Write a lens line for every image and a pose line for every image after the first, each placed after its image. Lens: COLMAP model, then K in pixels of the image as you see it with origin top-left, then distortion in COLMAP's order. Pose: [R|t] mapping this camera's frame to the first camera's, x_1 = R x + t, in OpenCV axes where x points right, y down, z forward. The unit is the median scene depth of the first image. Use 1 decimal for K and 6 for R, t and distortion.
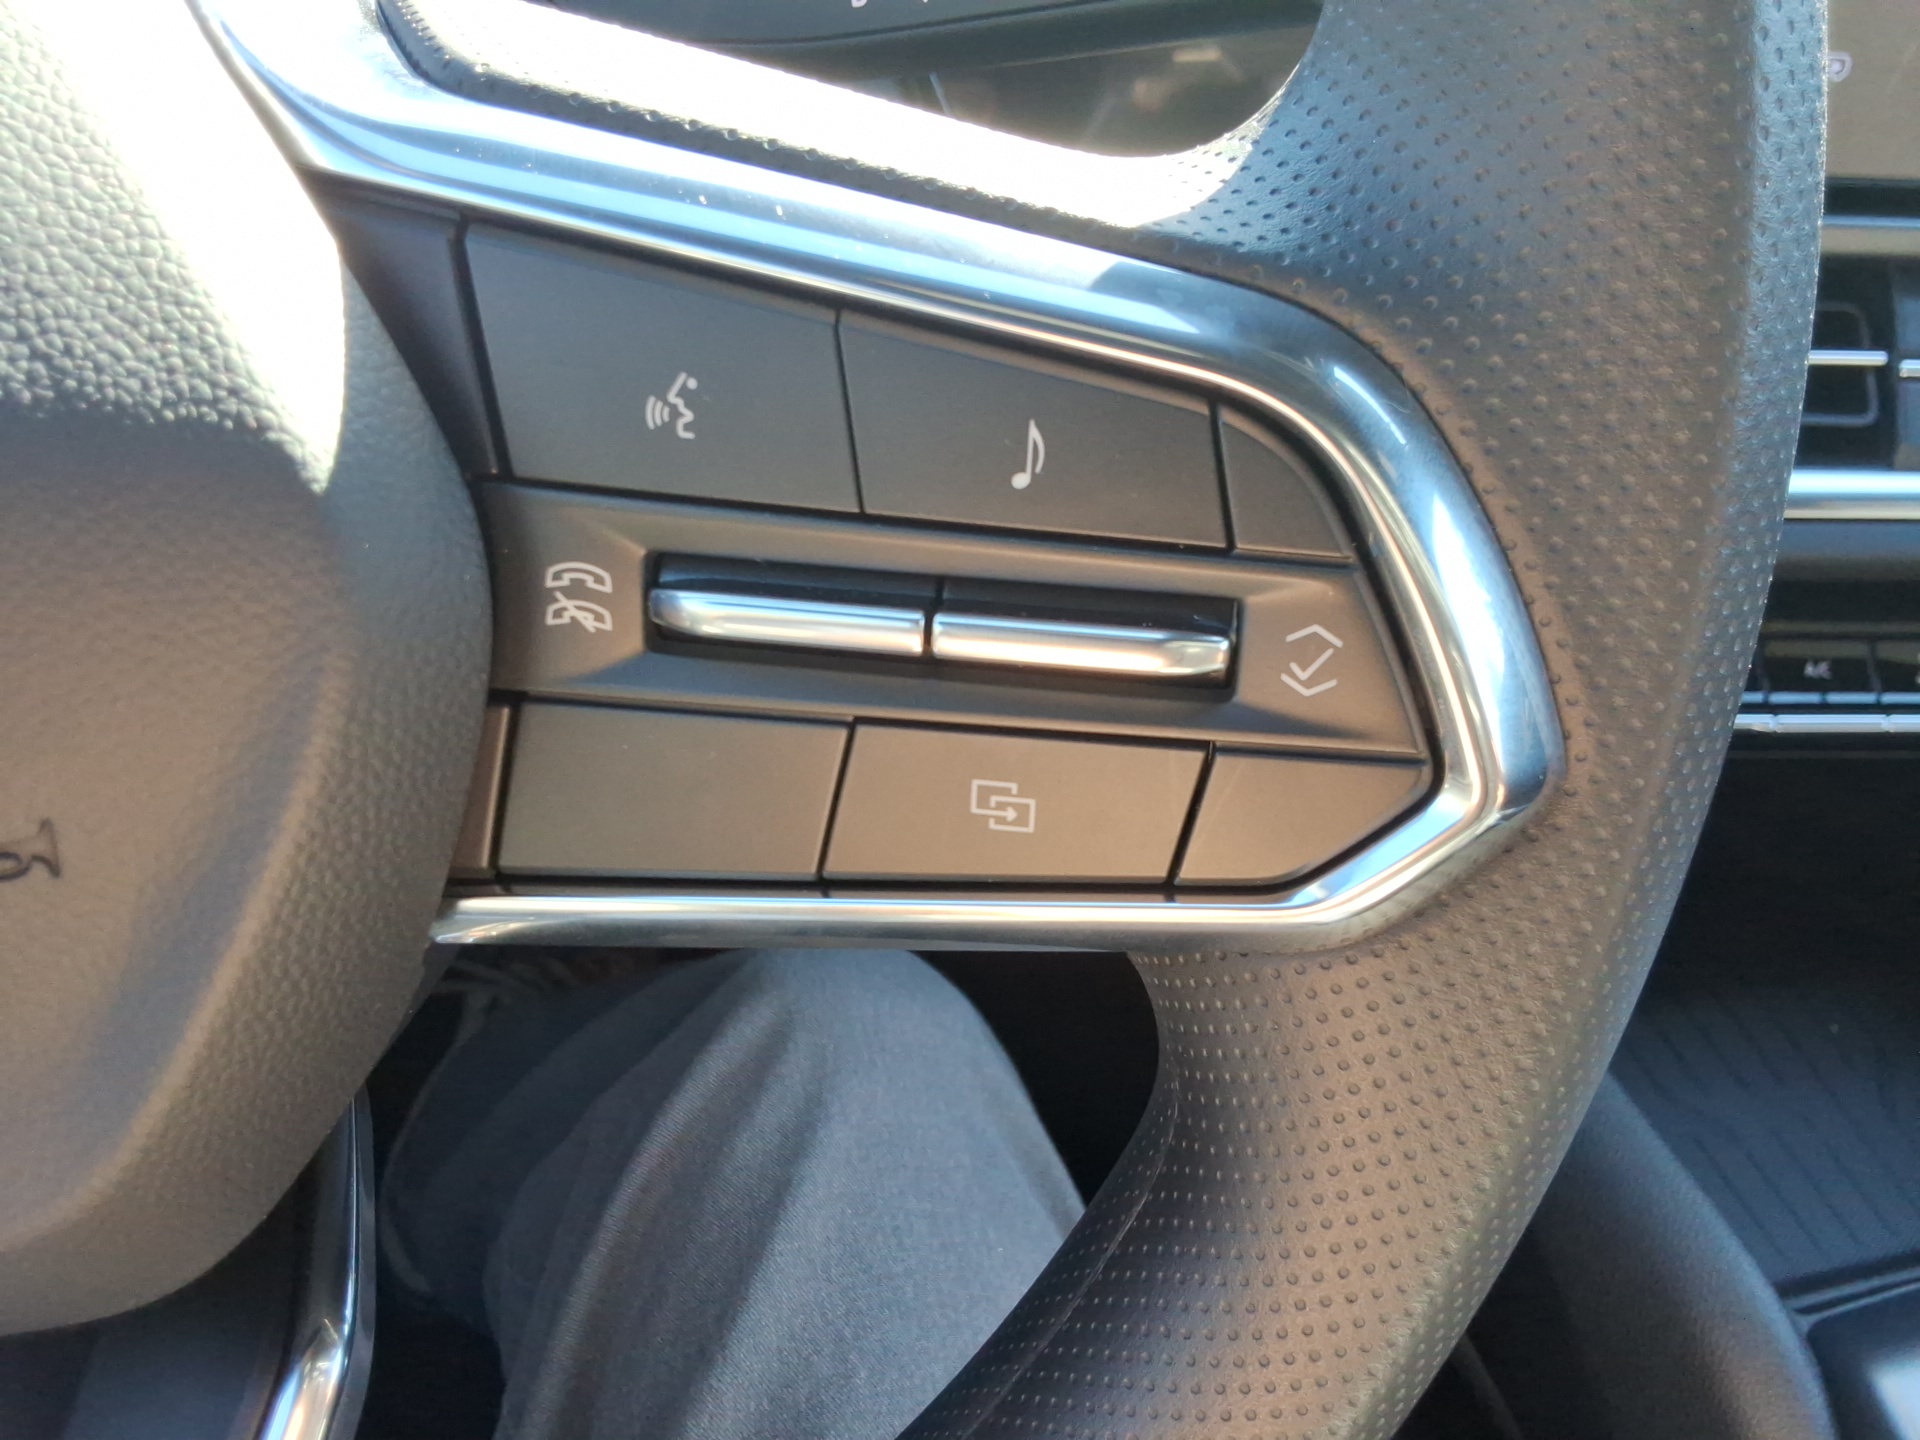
lens RADIAL K [[1555.6, 0, 968.7], [0, 1555.6, 732.8], [0, 0, 1]] dist [0.113297, -0.151625]
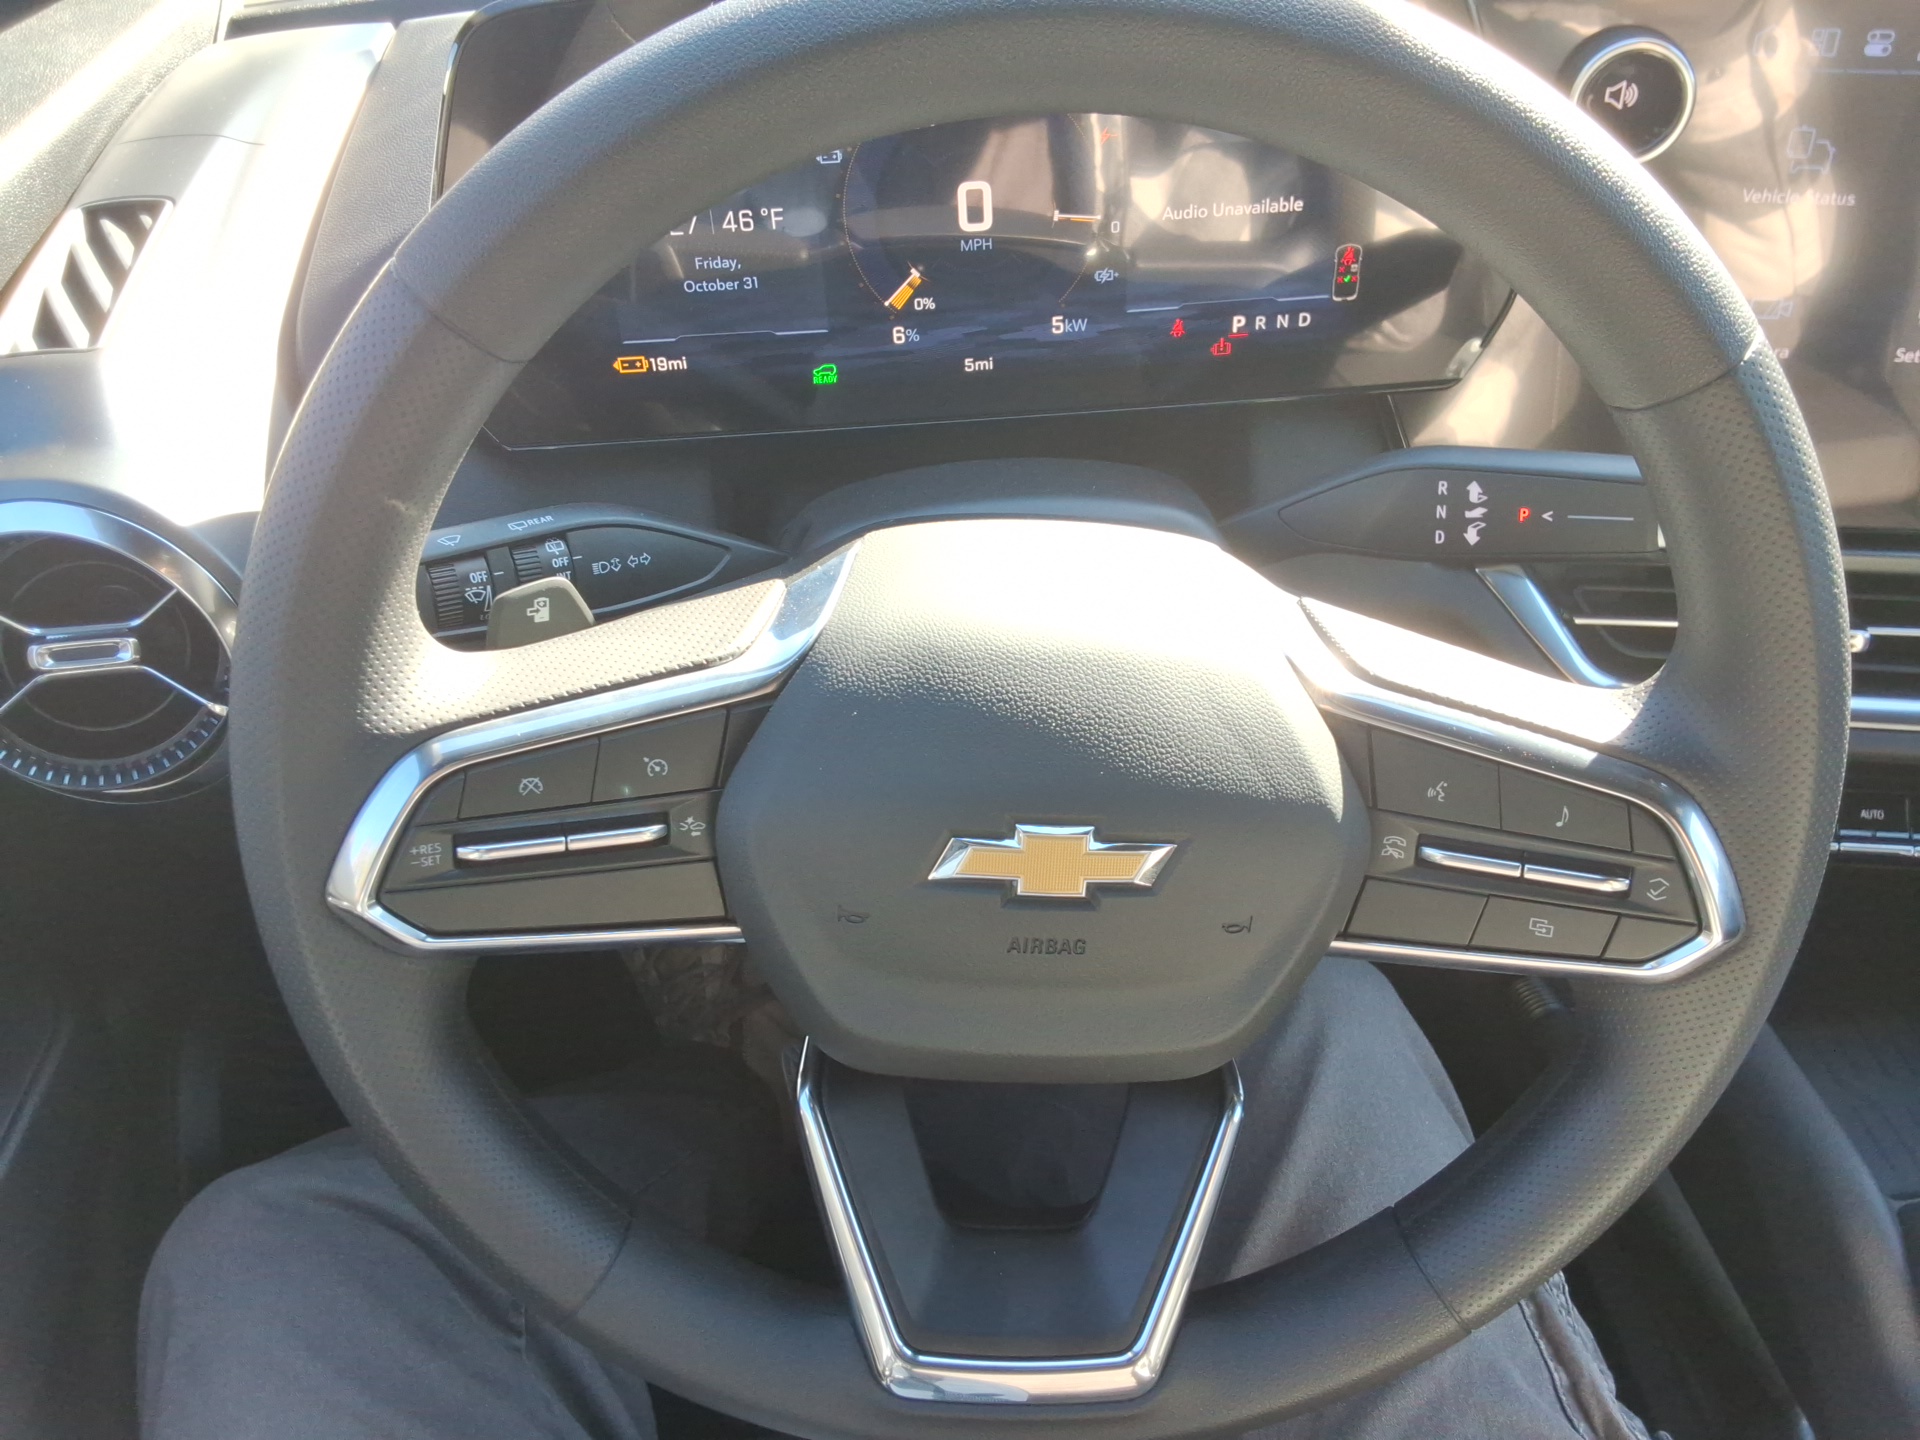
lens RADIAL K [[1555.6, 0, 971.1], [0, 1555.6, 726.4], [0, 0, 1]] dist [0.113297, -0.151625]
pose [[0.989911, 0.050708, -0.132305, -0.660536], [-0.048276, 0.998602, 0.021529, -0.340238], [0.133212, -0.014925, 0.990975, -2.055562]]
